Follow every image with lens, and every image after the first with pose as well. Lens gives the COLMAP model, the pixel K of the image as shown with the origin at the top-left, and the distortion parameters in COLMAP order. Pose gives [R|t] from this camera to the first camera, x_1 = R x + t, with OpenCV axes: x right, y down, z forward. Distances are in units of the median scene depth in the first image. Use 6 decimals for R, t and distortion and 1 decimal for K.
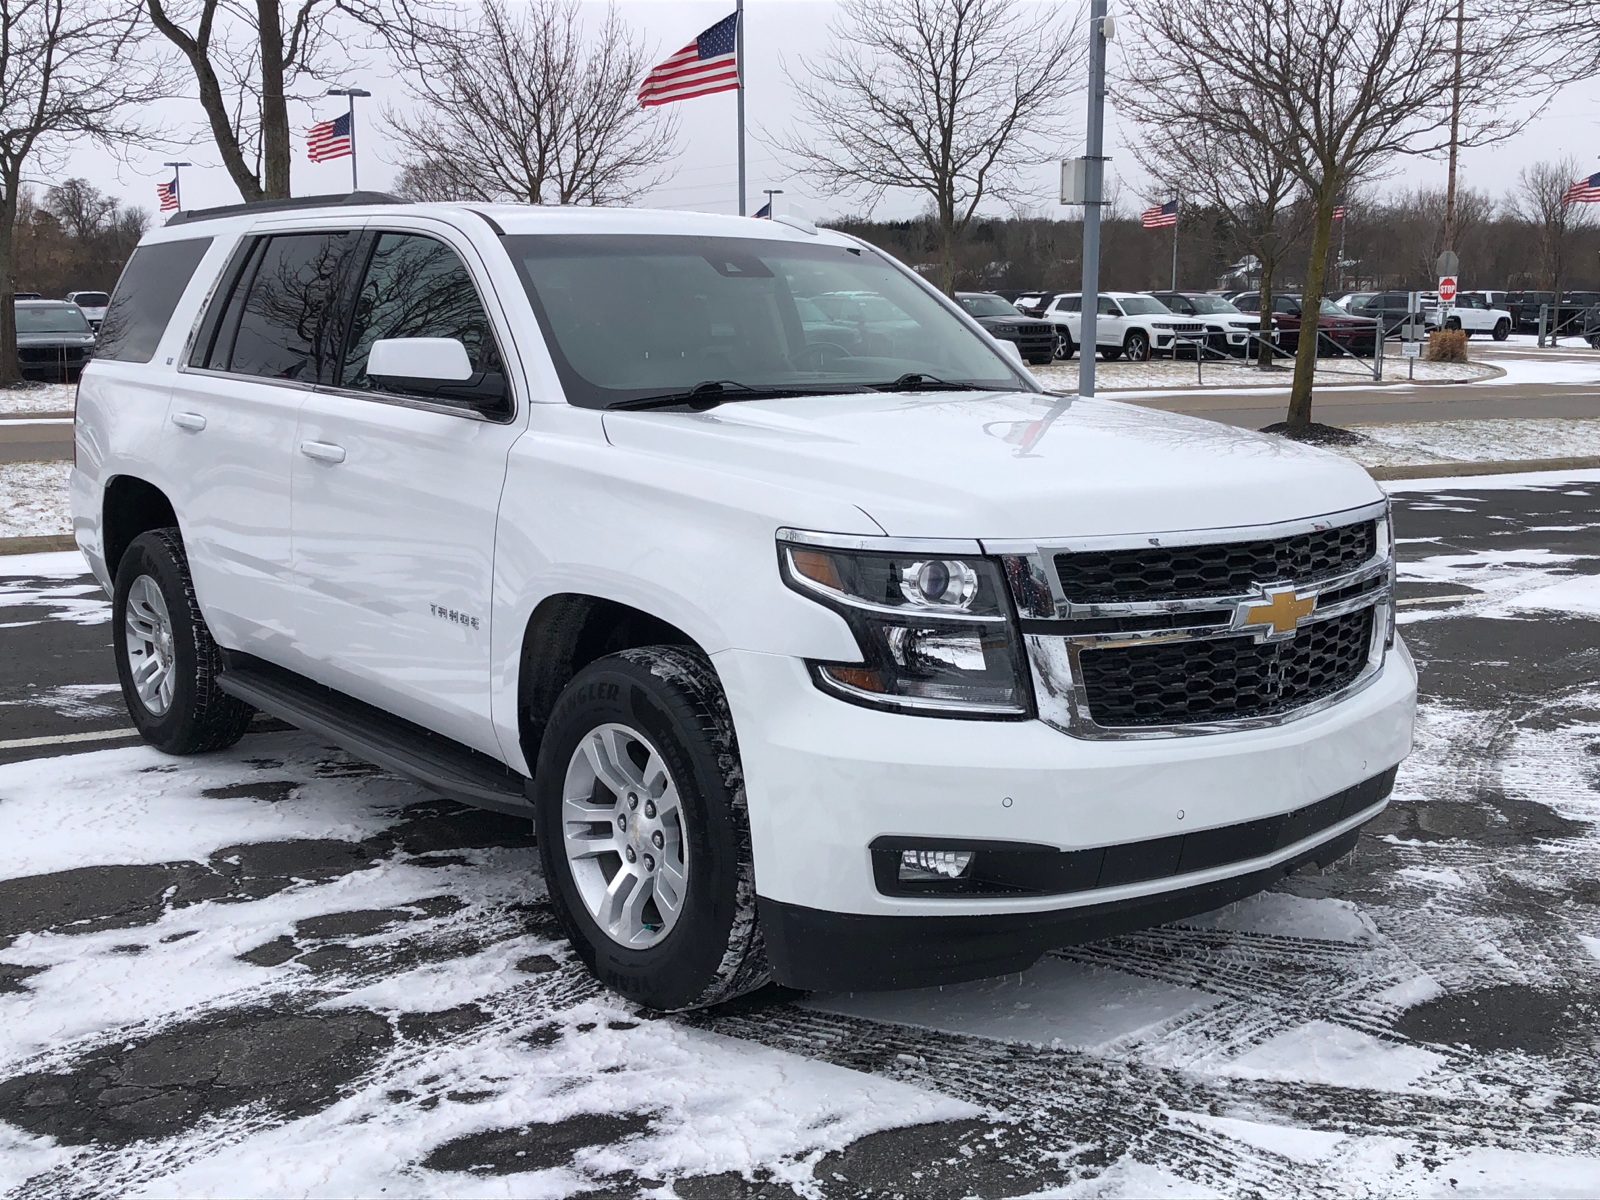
lens RADIAL K [[1727.9, 0, 794.6], [0, 1727.9, 562.2], [0, 0, 1]] dist [0.127950, -0.370589]
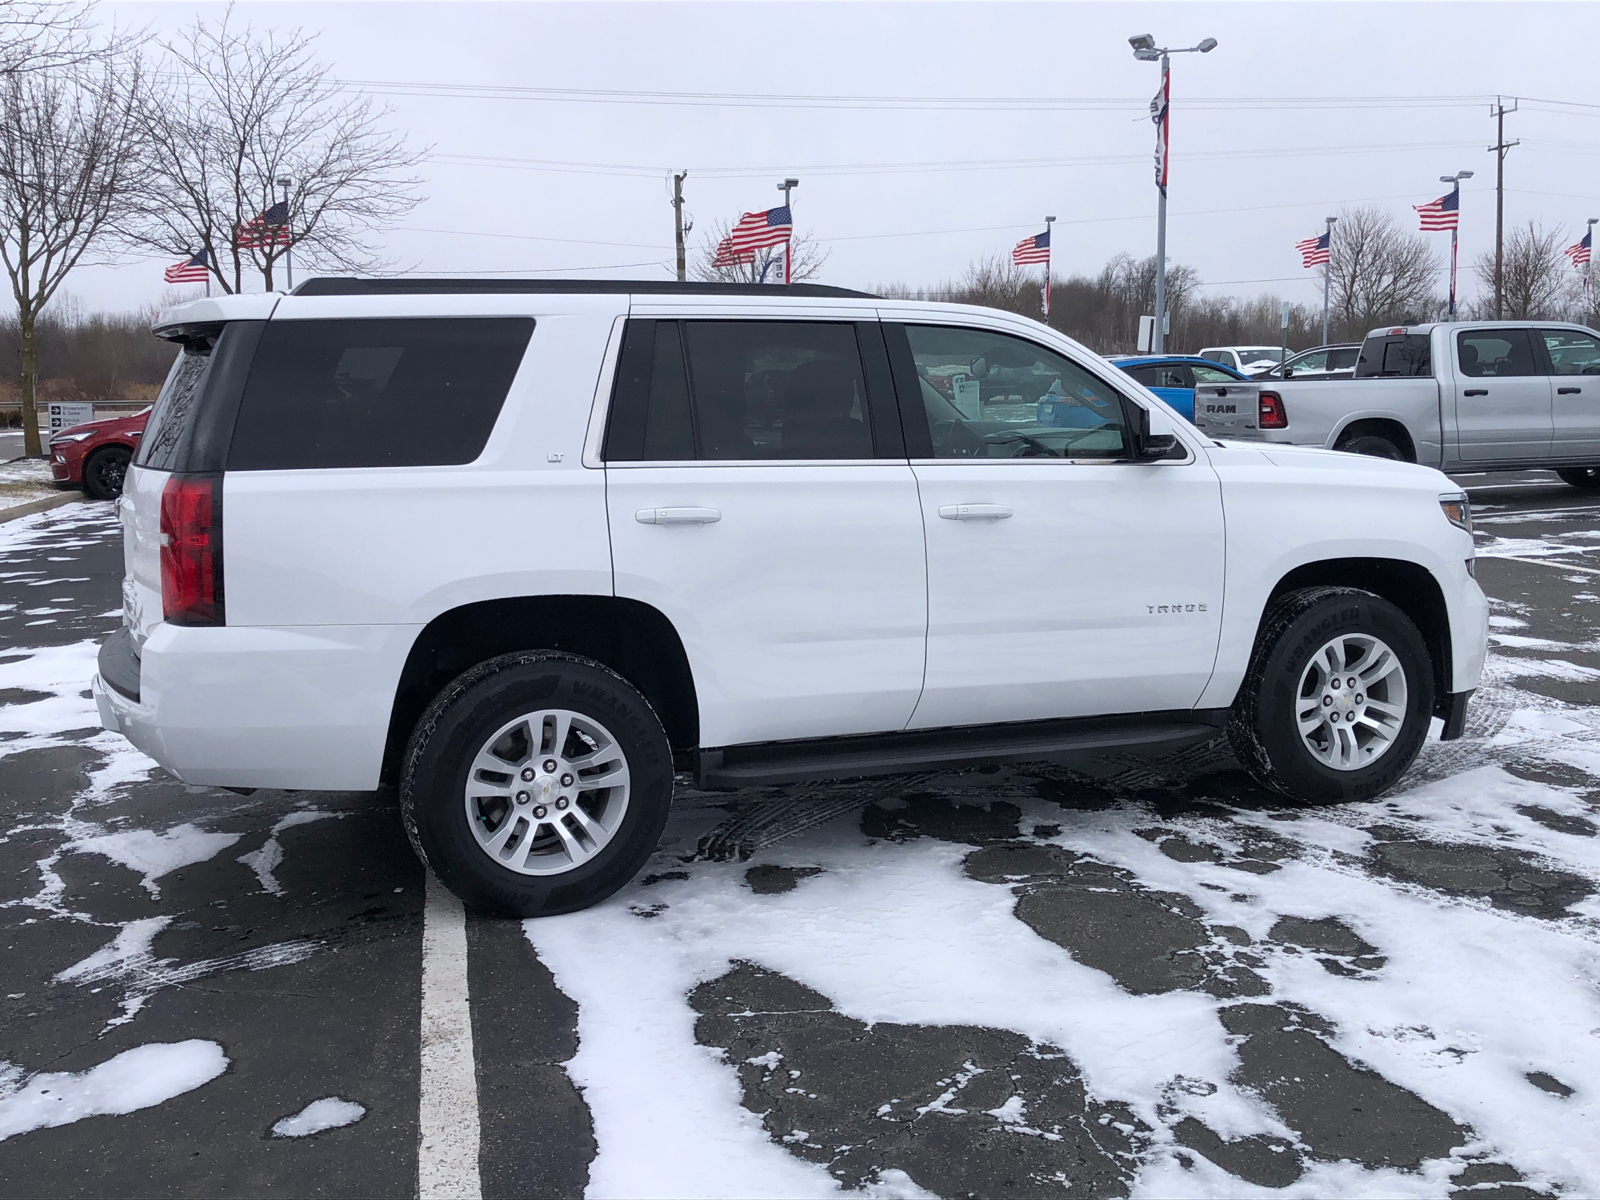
lens RADIAL K [[1727.9, 0, 794.6], [0, 1727.9, 562.2], [0, 0, 1]] dist [0.127950, -0.370589]
pose [[0.284007, -0.108270, 0.952690, -1.755242], [0.152559, 0.986049, 0.066582, -0.157071], [-0.946607, 0.126432, 0.296563, 0.971472]]
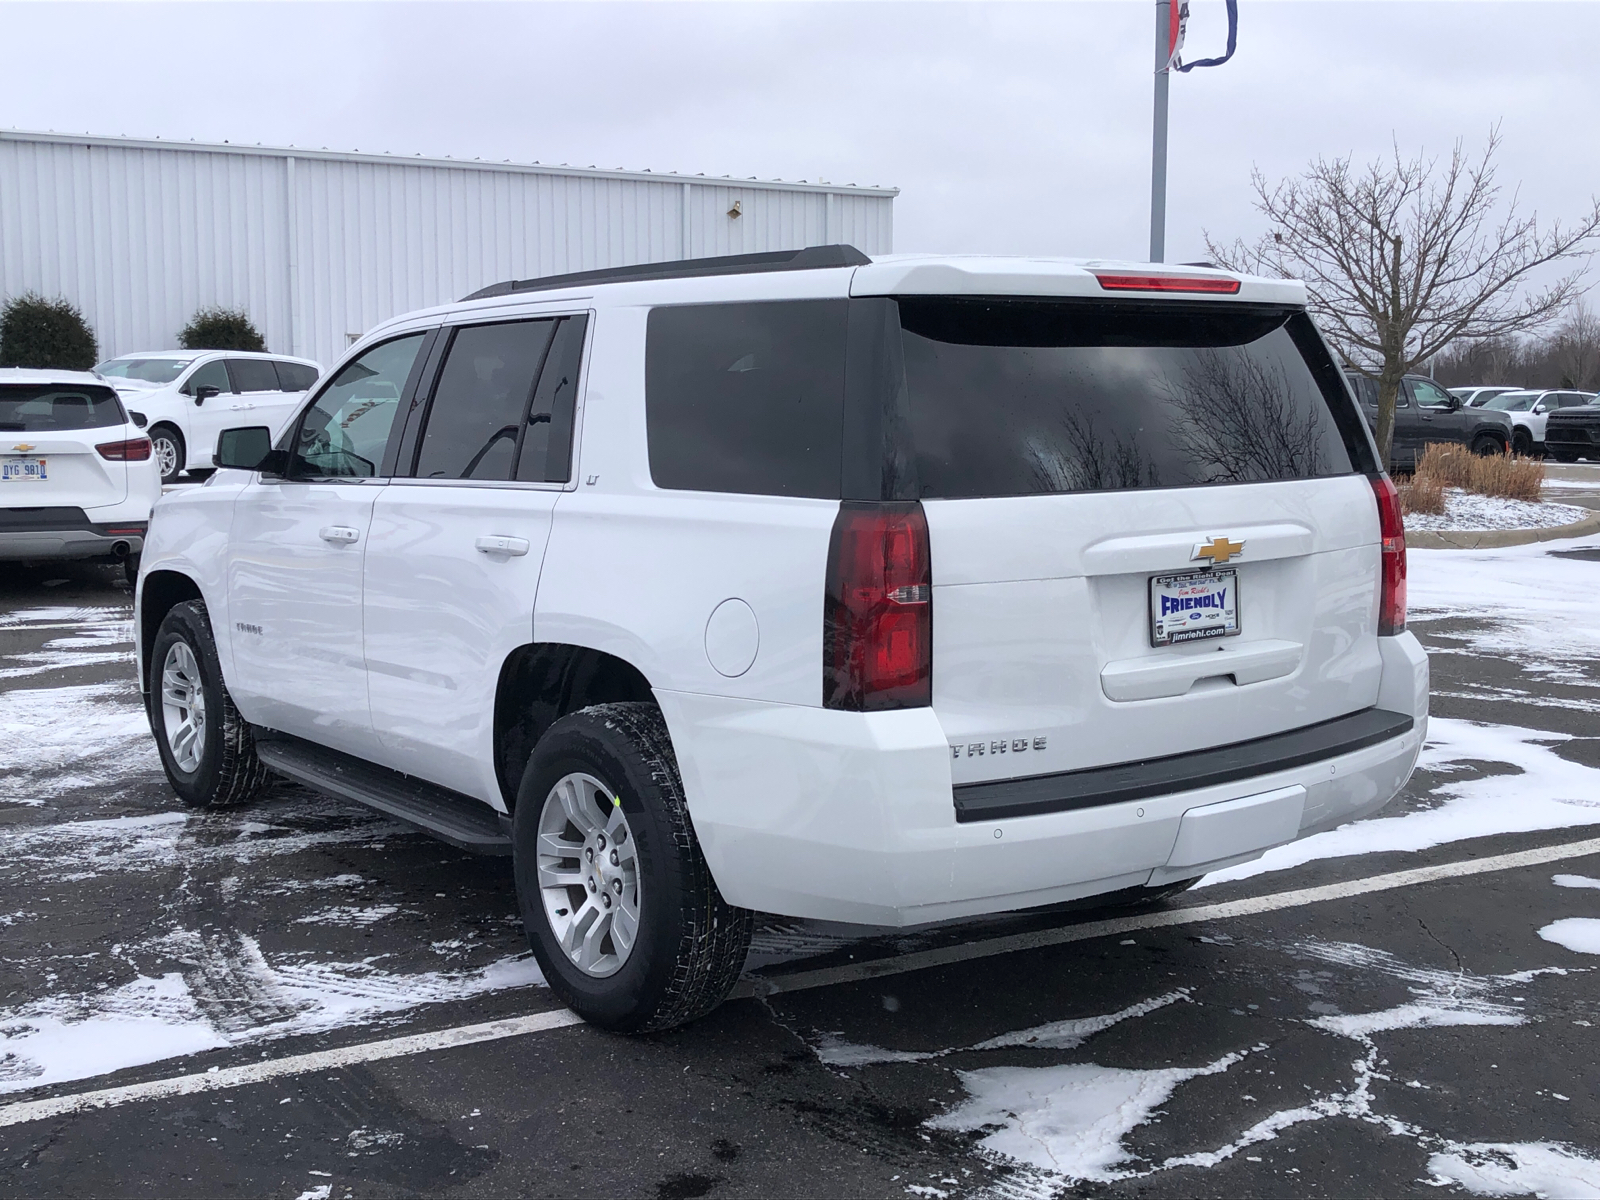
lens RADIAL K [[1727.9, 0, 794.6], [0, 1727.9, 562.2], [0, 0, 1]] dist [0.127950, -0.370589]
pose [[-0.999396, -0.002334, 0.034664, -0.350313], [0.005932, 0.971629, 0.236434, -0.419322], [-0.034232, 0.236497, -0.971029, 2.879370]]
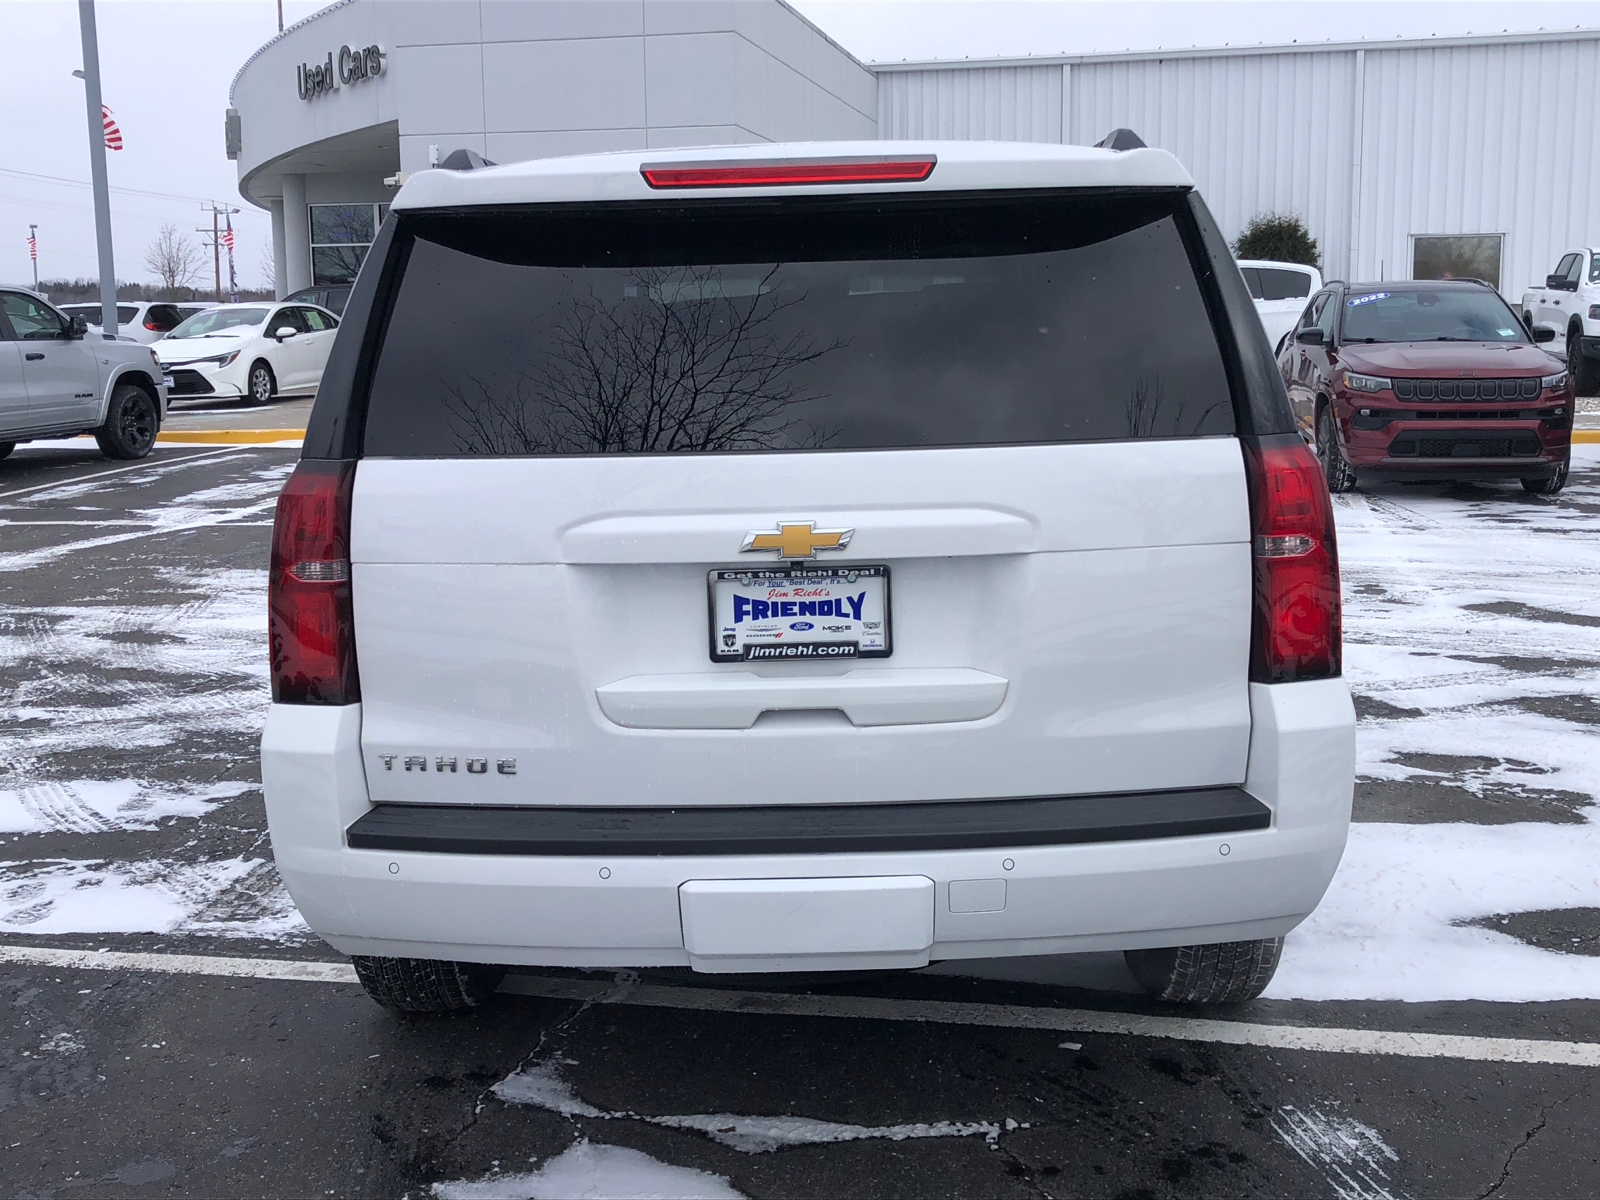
lens RADIAL K [[1727.9, 0, 794.6], [0, 1727.9, 562.2], [0, 0, 1]] dist [0.127950, -0.370589]
pose [[-0.761876, -0.076560, 0.643182, -1.023174], [0.112805, 0.962132, 0.248147, -0.360526], [-0.637824, 0.261611, -0.724389, 2.432163]]
